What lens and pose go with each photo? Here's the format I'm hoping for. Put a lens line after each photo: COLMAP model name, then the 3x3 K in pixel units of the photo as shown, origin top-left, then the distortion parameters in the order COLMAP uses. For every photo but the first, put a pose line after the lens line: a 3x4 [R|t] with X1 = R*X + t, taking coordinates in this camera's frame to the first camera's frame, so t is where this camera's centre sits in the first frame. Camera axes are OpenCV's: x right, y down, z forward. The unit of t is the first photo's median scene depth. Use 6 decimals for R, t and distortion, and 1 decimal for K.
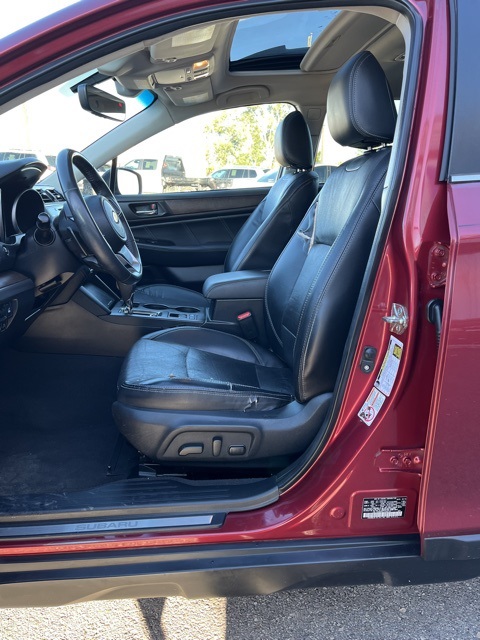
lens RADIAL K [[499.8, 0, 239.1], [0, 499.8, 320.3], [0, 0, 1]] dist [0.007506, 0.001439]
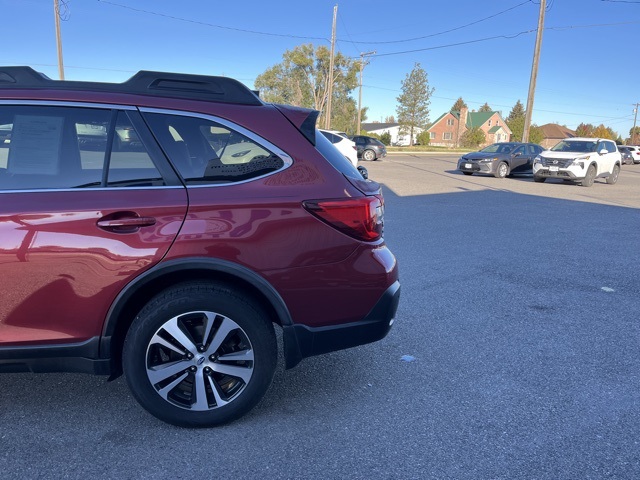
lens RADIAL K [[483.1, 0, 315.7], [0, 483.1, 245.1], [0, 0, 1]] dist [0.065653, -0.087490]
pose [[0.998929, 0.020557, 0.041445, 0.079532], [-0.018748, 0.998874, -0.043575, 0.000869], [-0.042294, 0.042752, 0.998190, -0.050138]]
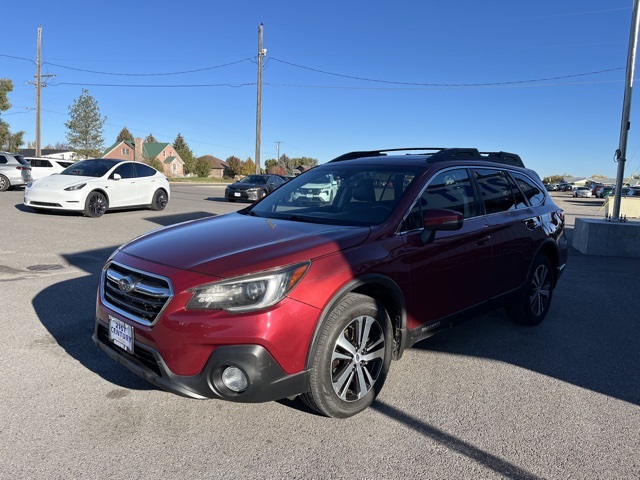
lens RADIAL K [[483.1, 0, 315.9], [0, 483.1, 238.4], [0, 0, 1]] dist [0.065653, -0.087490]
pose [[0.755021, -0.056747, 0.653240, -0.132932], [0.136925, 0.987929, -0.072439, 0.000872], [-0.641245, 0.144138, 0.753677, -0.046730]]
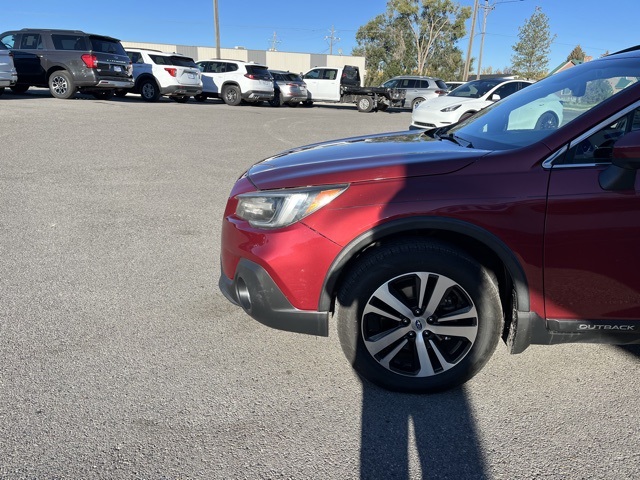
lens RADIAL K [[483.1, 0, 311.5], [0, 483.1, 235.7], [0, 0, 1]] dist [0.065653, -0.087490]
pose [[0.990391, 0.059814, -0.124689, -0.060451], [-0.056156, 0.997888, 0.032649, 0.004326], [0.126378, -0.025334, 0.991659, -0.050128]]
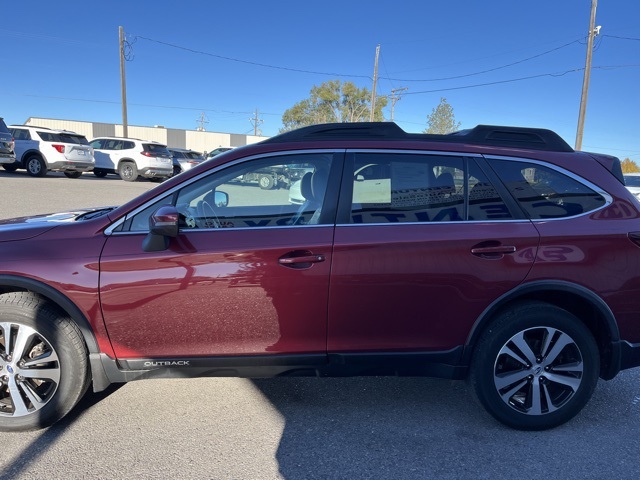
lens RADIAL K [[483.1, 0, 314.3], [0, 483.1, 243.0], [0, 0, 1]] dist [0.065653, -0.087490]
pose [[0.999398, 0.034621, 0.002035, 0.010515], [-0.034186, 0.993326, -0.110154, 0.004988], [-0.005835, 0.110018, 0.993913, -0.065623]]
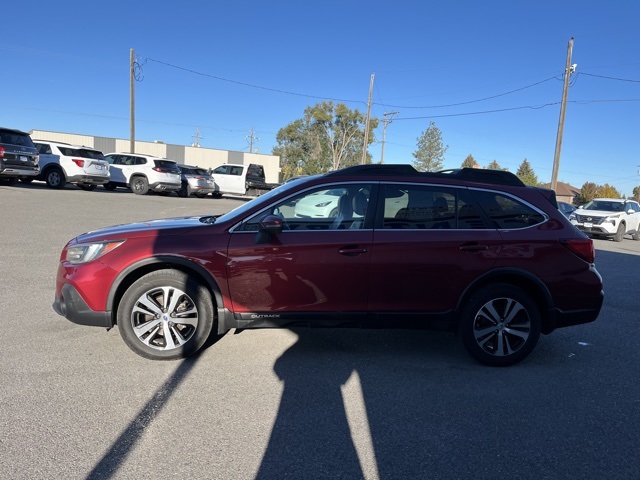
lens RADIAL K [[483.1, 0, 323.2], [0, 483.1, 237.4], [0, 0, 1]] dist [0.065653, -0.087490]
pose [[0.997630, 0.055084, 0.041225, -0.008581], [-0.047944, 0.986326, -0.157678, 0.018646], [-0.049347, 0.155328, 0.986630, -0.122342]]
